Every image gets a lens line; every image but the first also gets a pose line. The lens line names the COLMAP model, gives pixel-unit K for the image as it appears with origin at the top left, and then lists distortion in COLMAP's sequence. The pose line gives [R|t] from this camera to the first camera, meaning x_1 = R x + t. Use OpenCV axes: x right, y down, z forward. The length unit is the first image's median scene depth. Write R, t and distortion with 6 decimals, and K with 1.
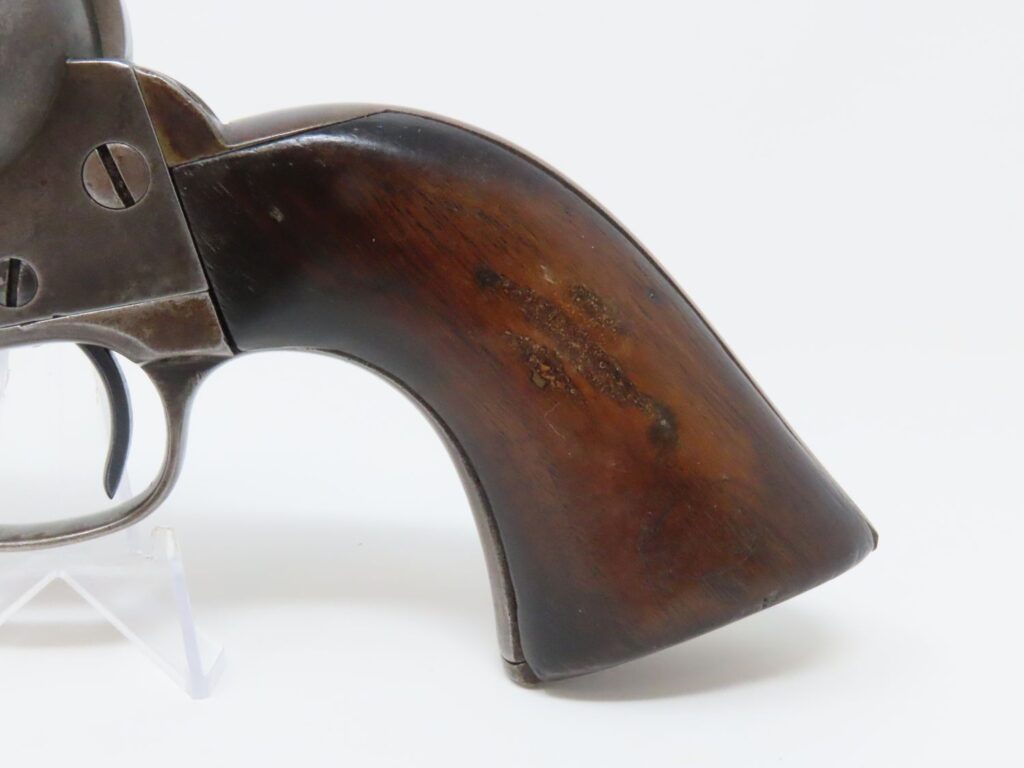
lens RADIAL K [[1335.4, 0, 512.0], [0, 1335.4, 384.0], [0, 0, 1]] dist [-0.002741, -0.039620]
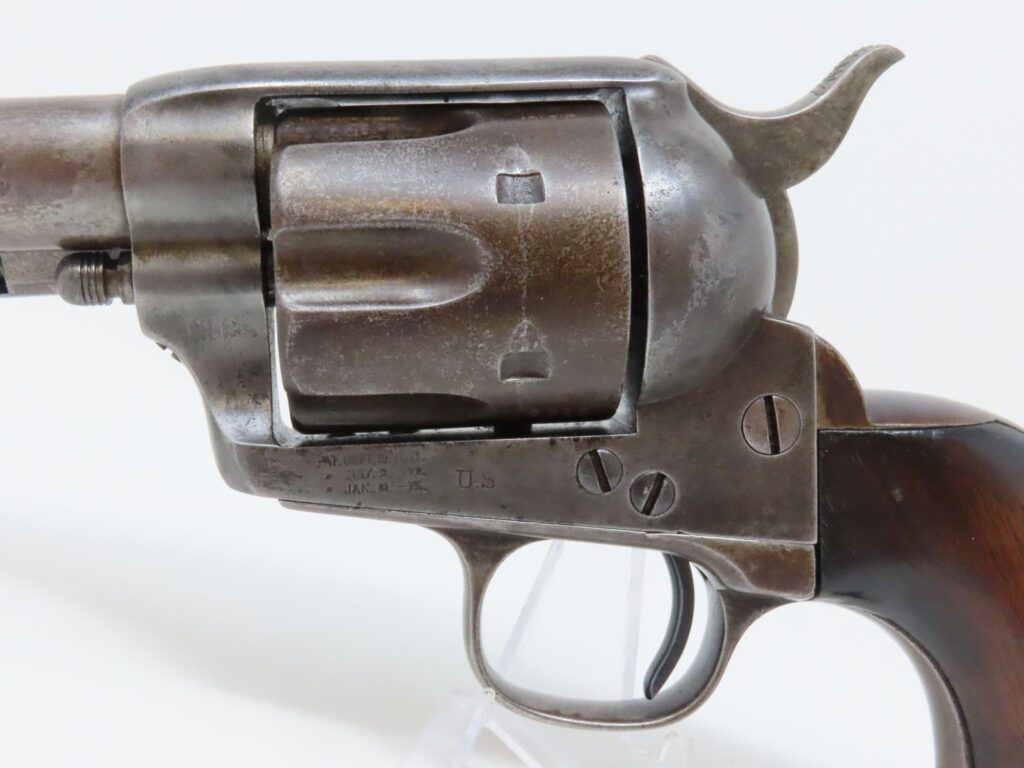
lens RADIAL K [[1335.4, 0, 512.0], [0, 1335.4, 384.0], [0, 0, 1]] dist [-0.002741, -0.039620]
pose [[0.964029, 0.260878, -0.050900, -0.443904], [-0.264689, 0.959709, -0.094331, -0.027764], [0.024241, 0.104411, 0.994239, -0.095456]]
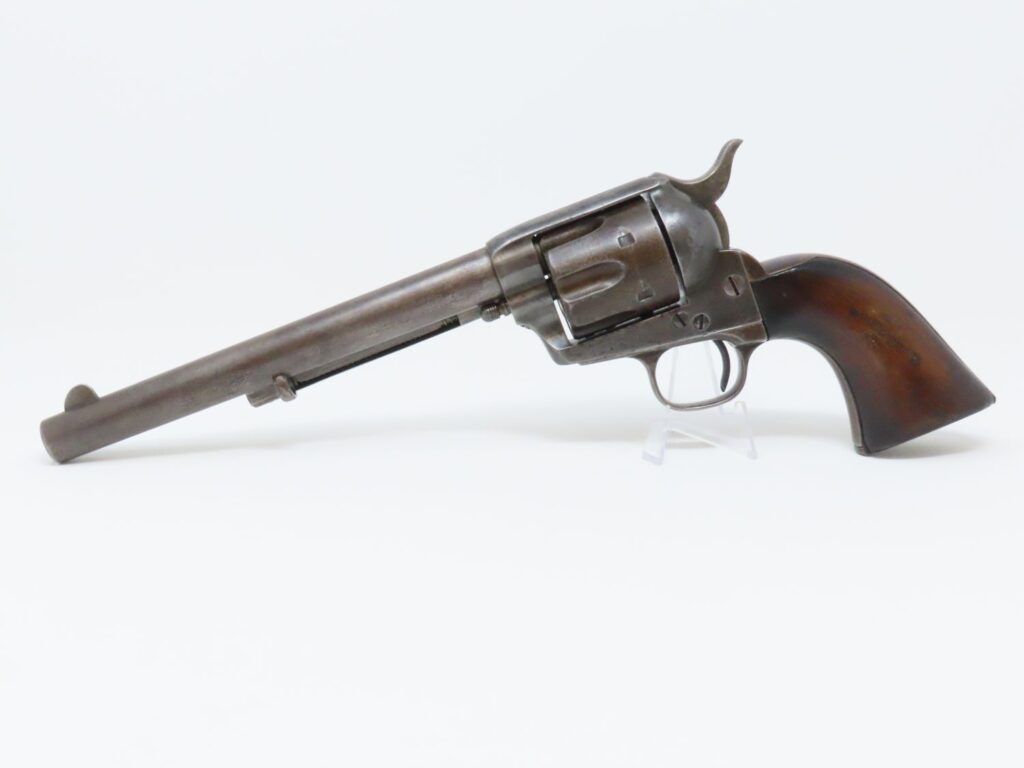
lens RADIAL K [[1335.4, 0, 512.0], [0, 1335.4, 384.0], [0, 0, 1]] dist [-0.002741, -0.039620]
pose [[0.991203, -0.042712, -0.125272, -0.419252], [0.044054, 0.998997, 0.007964, 0.025336], [0.124806, -0.013413, 0.992090, -2.122523]]
